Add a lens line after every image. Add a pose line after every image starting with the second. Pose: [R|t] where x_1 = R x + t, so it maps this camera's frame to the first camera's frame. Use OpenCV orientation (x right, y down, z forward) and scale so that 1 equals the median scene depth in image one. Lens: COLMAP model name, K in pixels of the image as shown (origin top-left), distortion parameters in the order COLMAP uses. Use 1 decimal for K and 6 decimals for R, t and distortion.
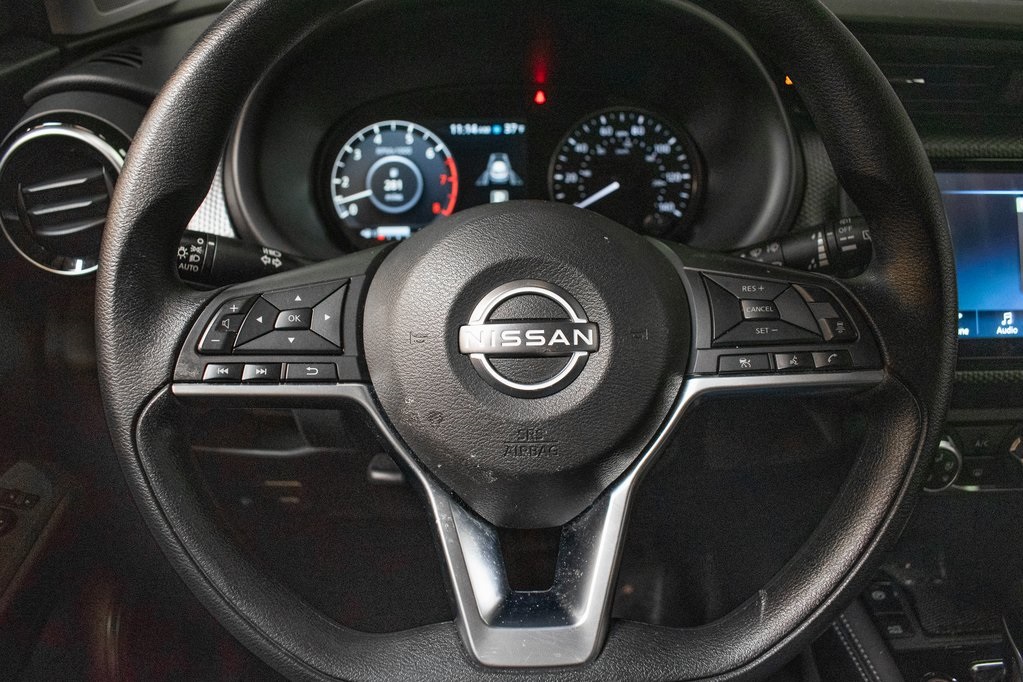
lens RADIAL K [[823.4, 0, 494.0], [0, 823.4, 334.0], [0, 0, 1]] dist [-0.103038, 0.014237]
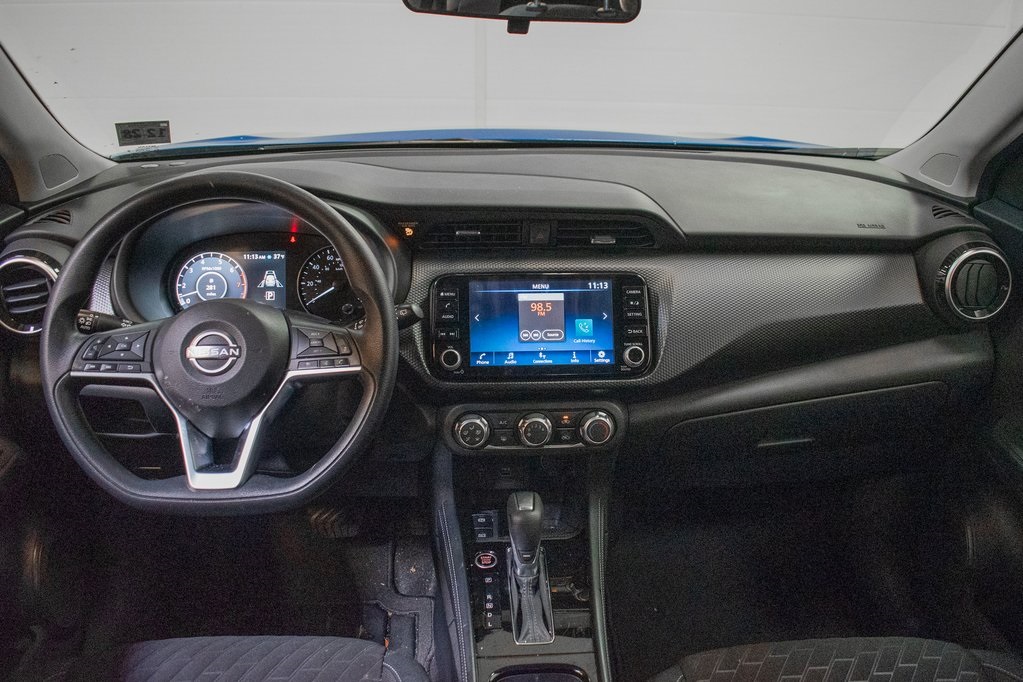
lens RADIAL K [[875.0, 0, 529.2], [0, 875.0, 333.5], [0, 0, 1]] dist [-0.093406, 0.007215]
pose [[0.997505, 0.001898, 0.070567, 0.532505], [0.005995, 0.993750, -0.111471, 0.161182], [-0.070338, 0.111616, 0.991259, -1.103307]]
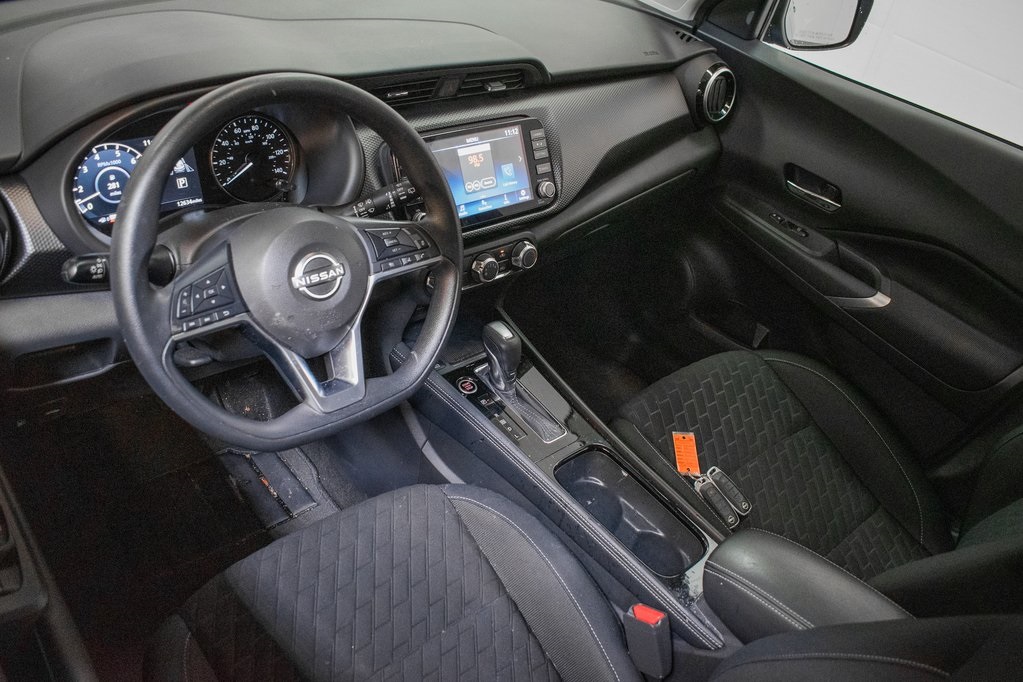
lens RADIAL K [[823.4, 0, 510.3], [0, 823.4, 335.0], [0, 0, 1]] dist [-0.103038, 0.014237]
pose [[0.745191, -0.273405, 0.608227, -0.675680], [0.141136, 0.956089, 0.256855, -0.237282], [-0.651745, -0.105563, 0.751056, -0.761571]]
